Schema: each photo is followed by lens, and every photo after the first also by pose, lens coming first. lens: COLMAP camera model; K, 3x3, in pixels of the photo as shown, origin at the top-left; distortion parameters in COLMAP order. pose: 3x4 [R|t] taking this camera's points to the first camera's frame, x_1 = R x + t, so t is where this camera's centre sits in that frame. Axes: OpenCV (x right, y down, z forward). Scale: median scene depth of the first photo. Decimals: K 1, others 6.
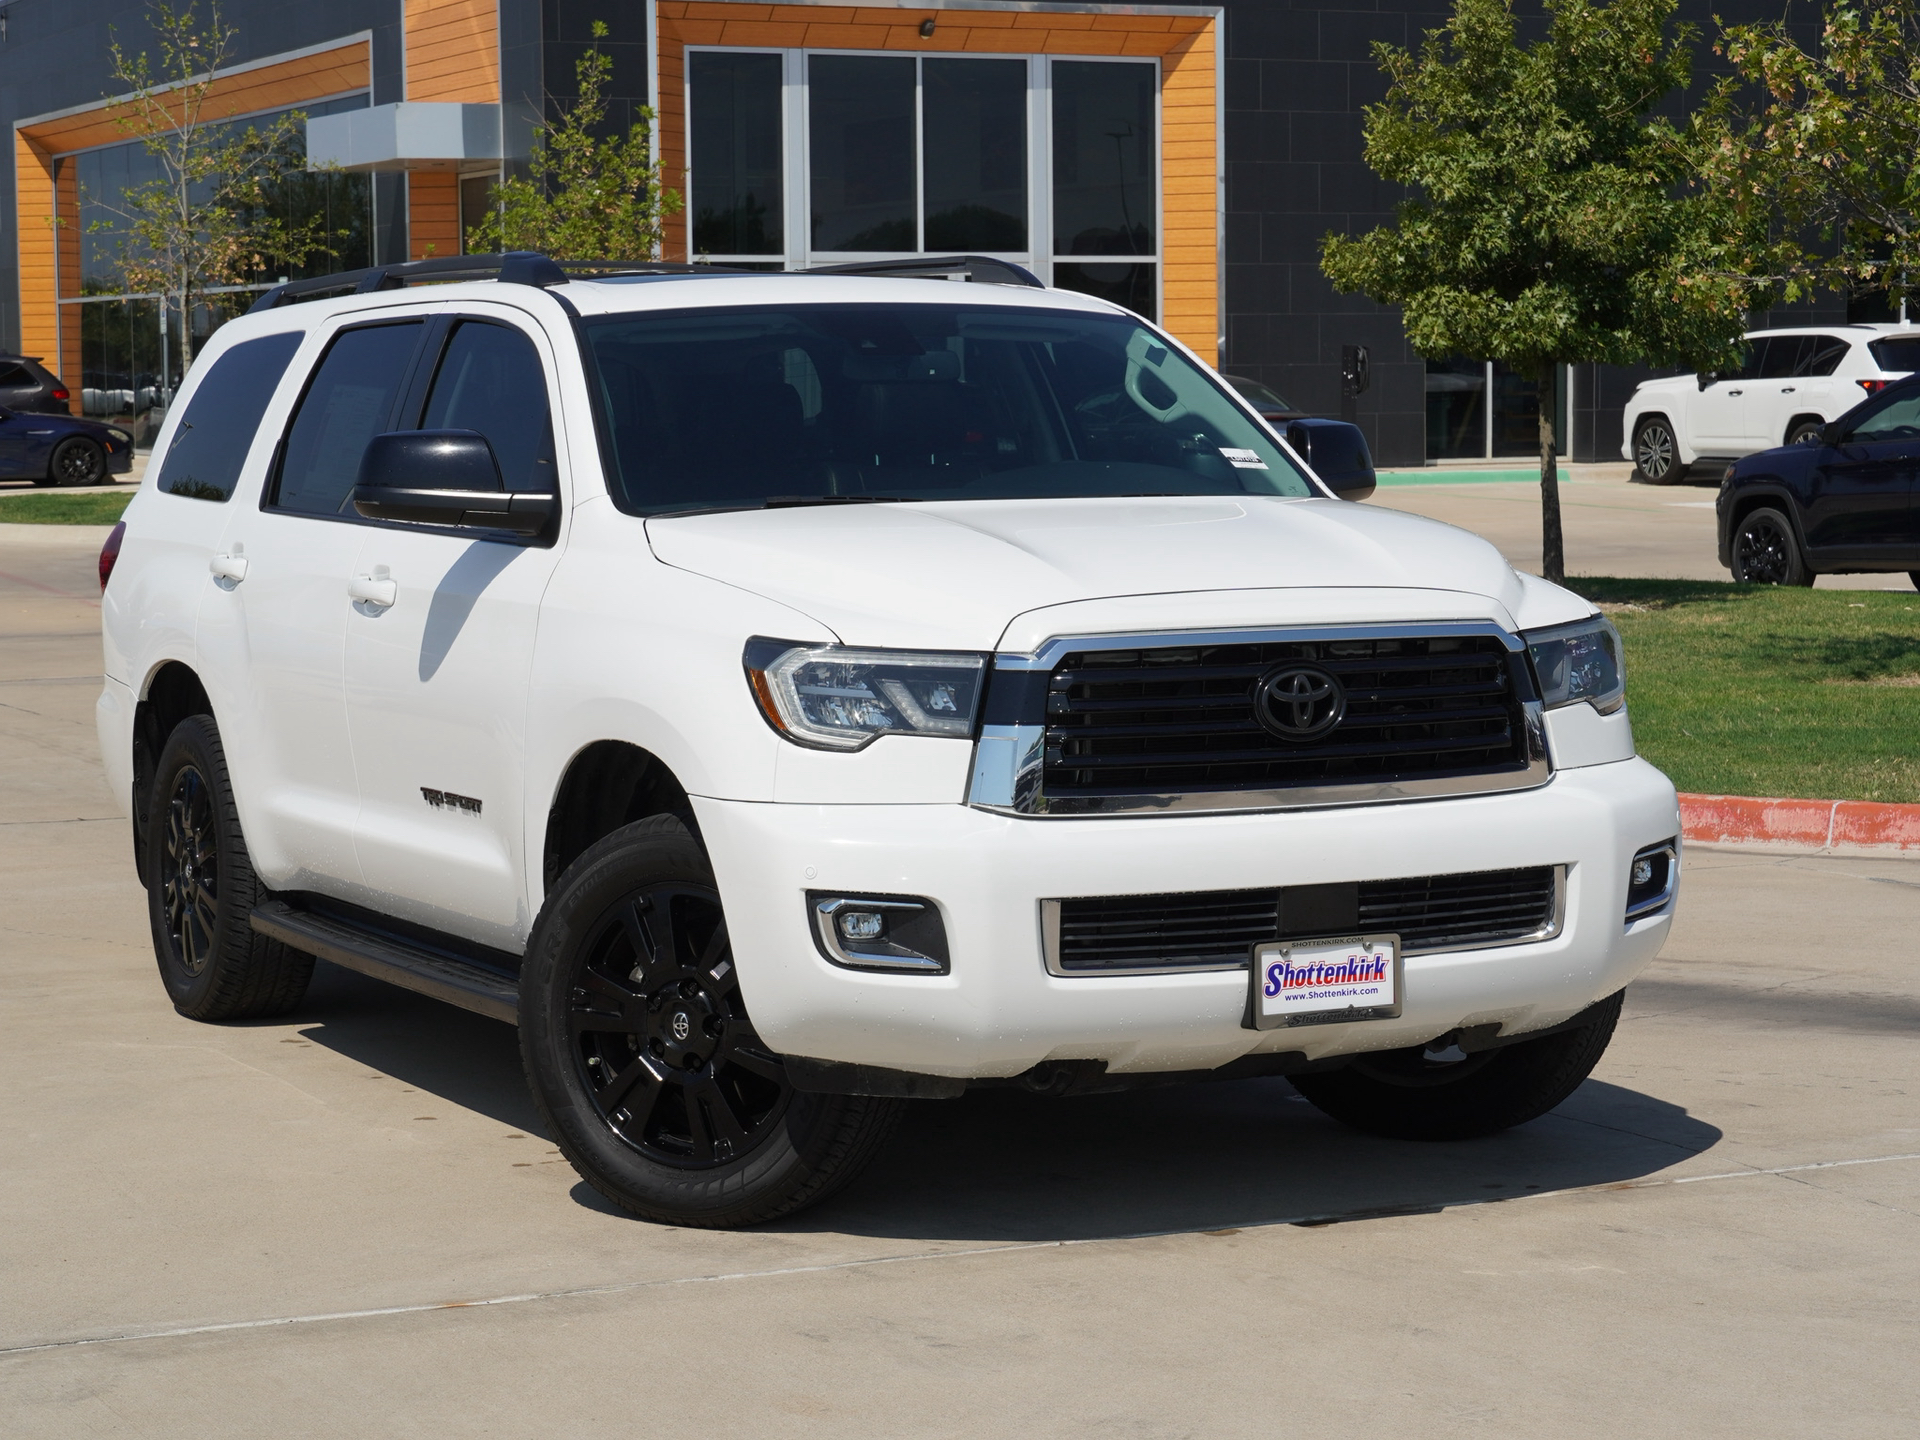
lens RADIAL K [[4026.5, 0, 1079.3], [0, 4026.5, 686.6], [0, 0, 1]] dist [0.045168, 0.000000]
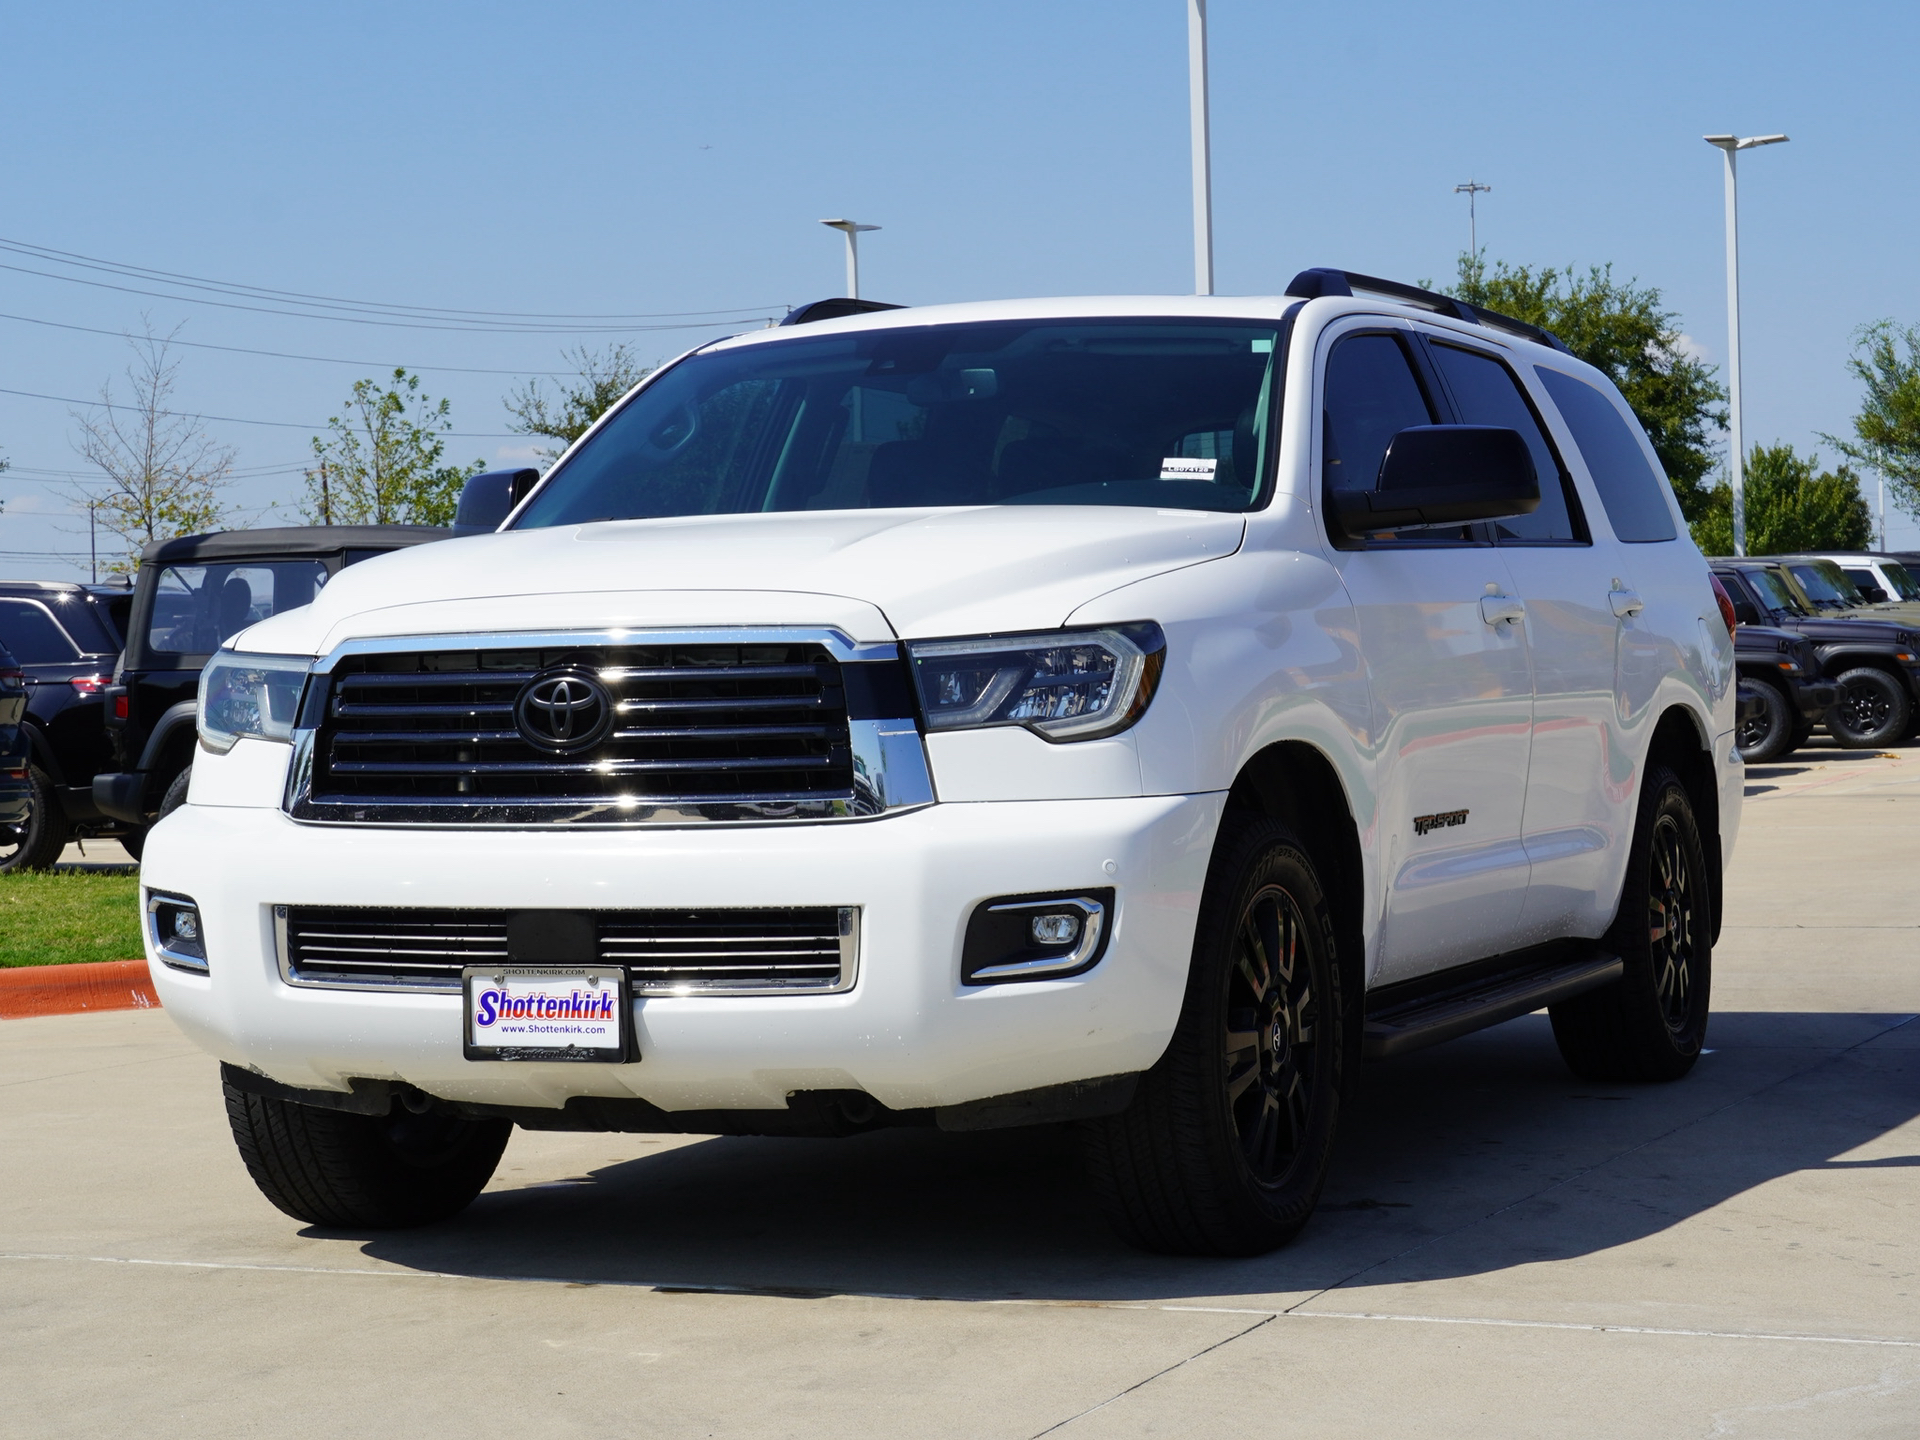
lens RADIAL K [[4026.5, 0, 1055.9], [0, 4026.5, 714.4], [0, 0, 1]] dist [0.045168, 0.000000]
pose [[0.647222, 0.003536, -0.762293, 0.777602], [-0.033252, 0.999168, -0.023598, 0.021081], [0.761576, 0.040620, 0.646801, 0.458904]]
